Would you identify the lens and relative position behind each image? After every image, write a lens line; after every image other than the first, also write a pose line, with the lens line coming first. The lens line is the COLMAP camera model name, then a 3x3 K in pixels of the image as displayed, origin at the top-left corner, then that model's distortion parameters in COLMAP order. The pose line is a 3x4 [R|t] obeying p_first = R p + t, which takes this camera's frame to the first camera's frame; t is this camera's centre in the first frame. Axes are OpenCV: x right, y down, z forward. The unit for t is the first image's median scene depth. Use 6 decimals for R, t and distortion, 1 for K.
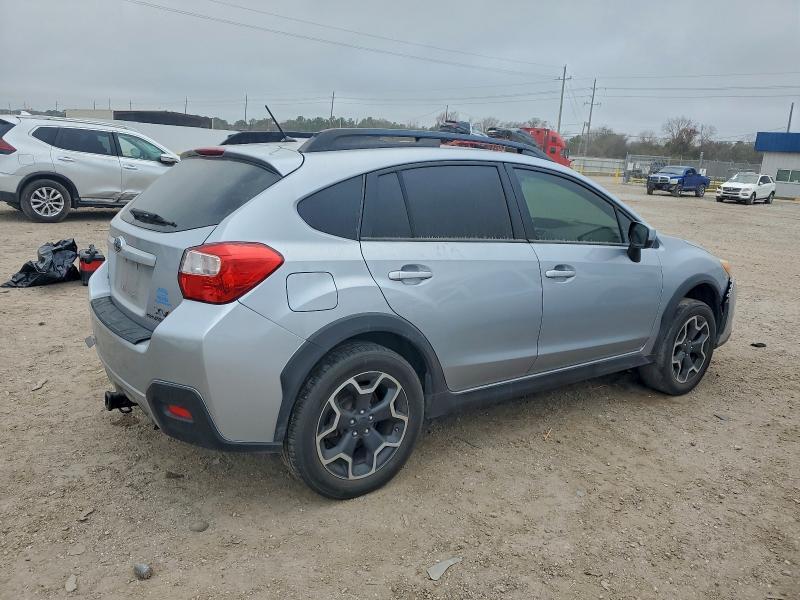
lens RADIAL K [[648.3, 0, 389.2], [0, 648.3, 313.8], [0, 0, 1]] dist [0.025788, -0.000216]
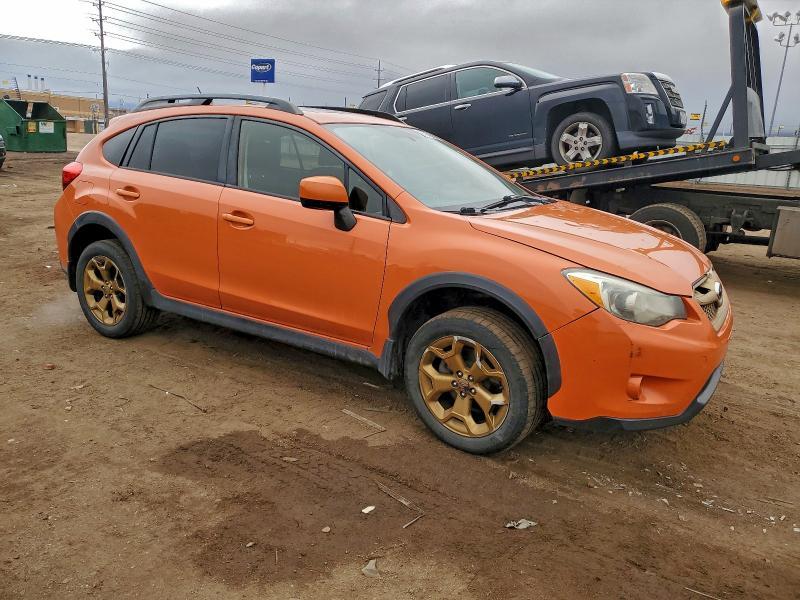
lens RADIAL K [[648.3, 0, 398.3], [0, 648.3, 299.3], [0, 0, 1]] dist [0.025788, -0.000216]
pose [[0.346335, 0.190454, -0.918575, 1.318375], [-0.243939, 0.963775, 0.107852, -0.111470], [0.905840, 0.186723, 0.380248, 0.855009]]
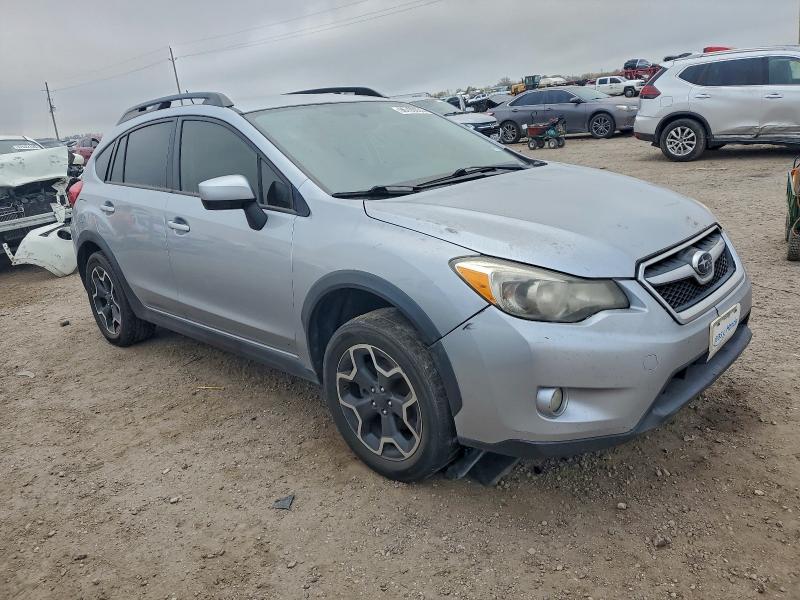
lens RADIAL K [[648.3, 0, 396.7], [0, 648.3, 297.2], [0, 0, 1]] dist [0.025788, -0.000216]
pose [[0.127875, 0.206256, -0.970106, 1.275634], [-0.132338, 0.972938, 0.189414, -0.185758], [0.982921, 0.104161, 0.151710, 1.177428]]
